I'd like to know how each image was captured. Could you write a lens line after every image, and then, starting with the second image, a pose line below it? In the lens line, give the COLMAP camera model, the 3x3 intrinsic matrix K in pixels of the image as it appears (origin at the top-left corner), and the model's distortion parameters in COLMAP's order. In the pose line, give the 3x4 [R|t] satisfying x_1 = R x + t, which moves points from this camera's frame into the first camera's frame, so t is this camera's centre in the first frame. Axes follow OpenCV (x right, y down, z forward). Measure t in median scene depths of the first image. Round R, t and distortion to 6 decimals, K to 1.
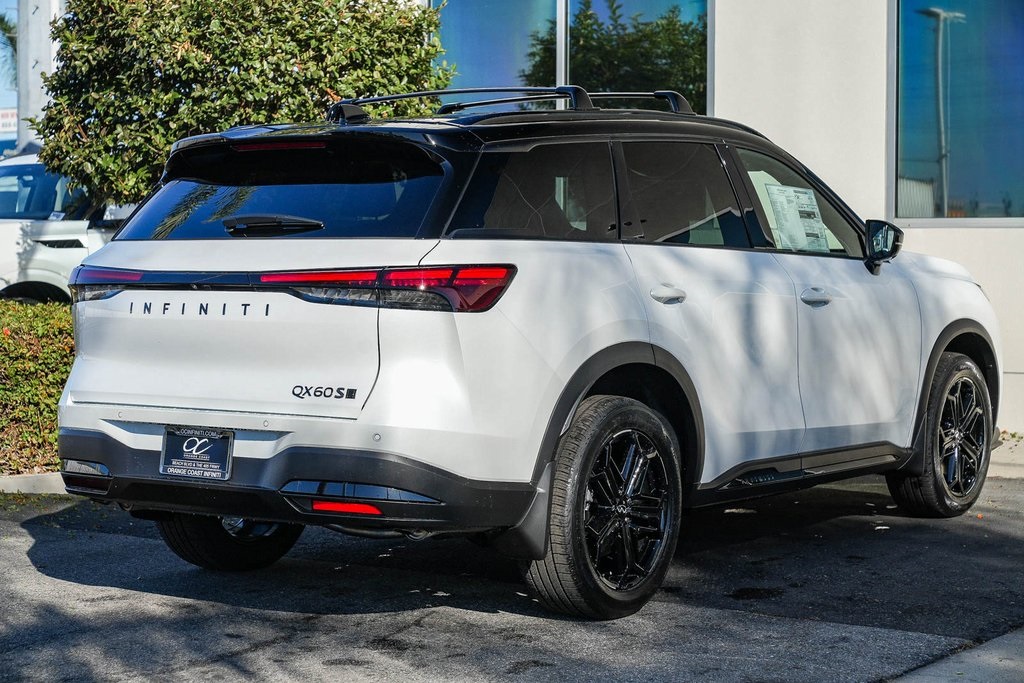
lens RADIAL K [[2115.7, 0, 510.7], [0, 2115.7, 342.9], [0, 0, 1]] dist [-0.113860, 0.000000]
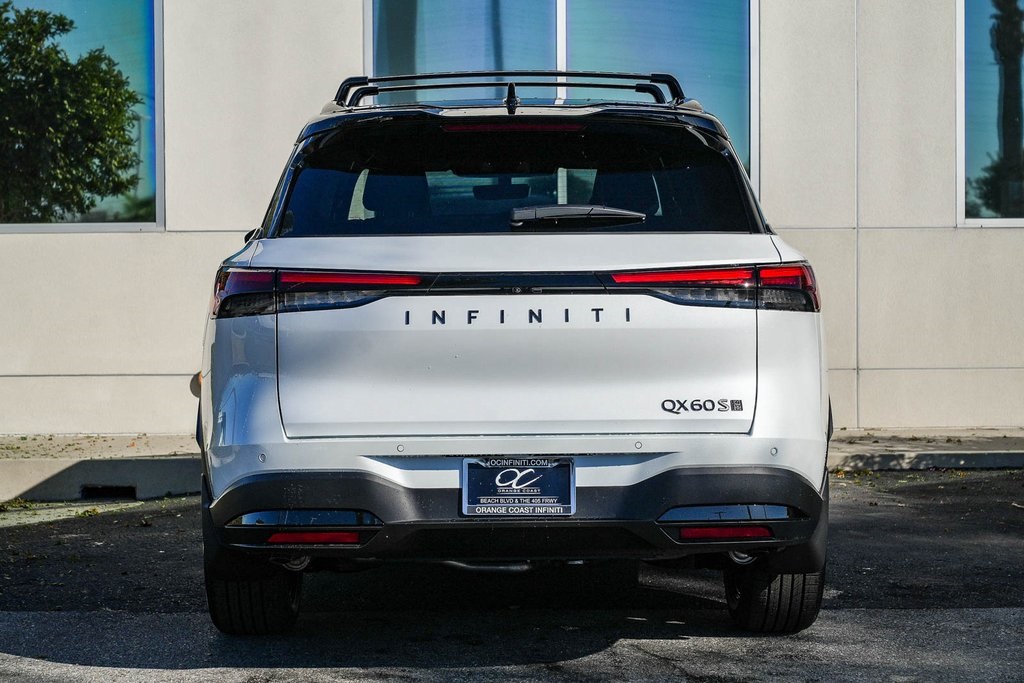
lens RADIAL K [[2115.7, 0, 512.9], [0, 2115.7, 348.2], [0, 0, 1]] dist [-0.113860, 0.000000]
pose [[0.803633, -0.030410, 0.594347, -0.658427], [0.034879, 0.999384, 0.003972, -0.006838], [-0.594102, 0.017538, 0.804199, 0.321169]]
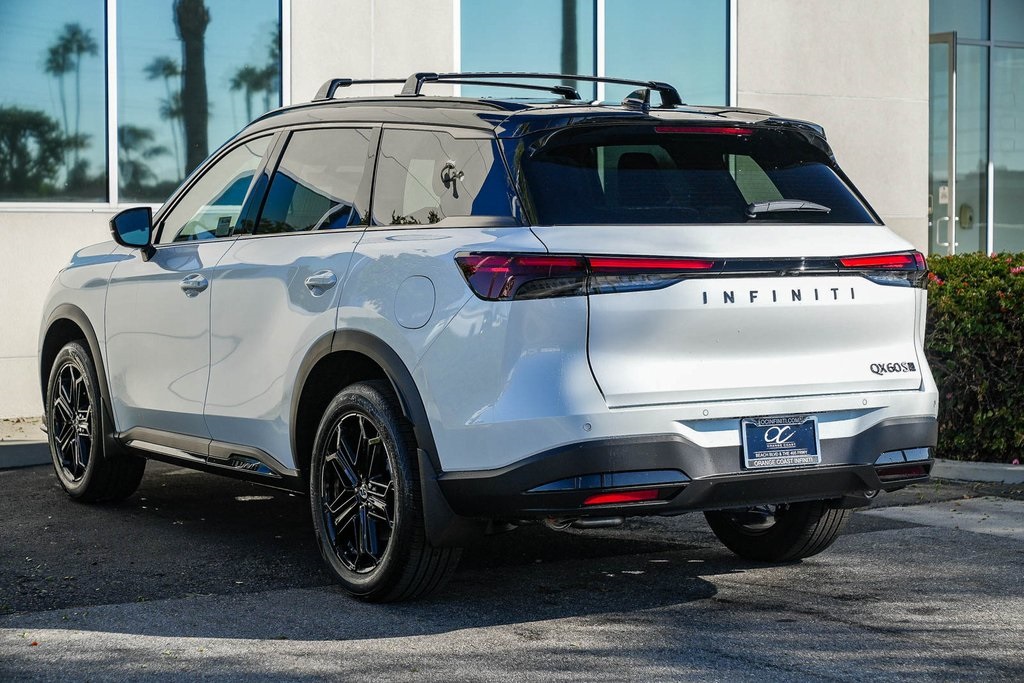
lens RADIAL K [[2115.7, 0, 514.8], [0, 2115.7, 338.5], [0, 0, 1]] dist [-0.113860, 0.000000]
pose [[0.389241, -0.051817, 0.919677, -1.111814], [0.041791, 0.998382, 0.038563, -0.039630], [-0.920187, 0.023424, 0.390777, 0.733619]]
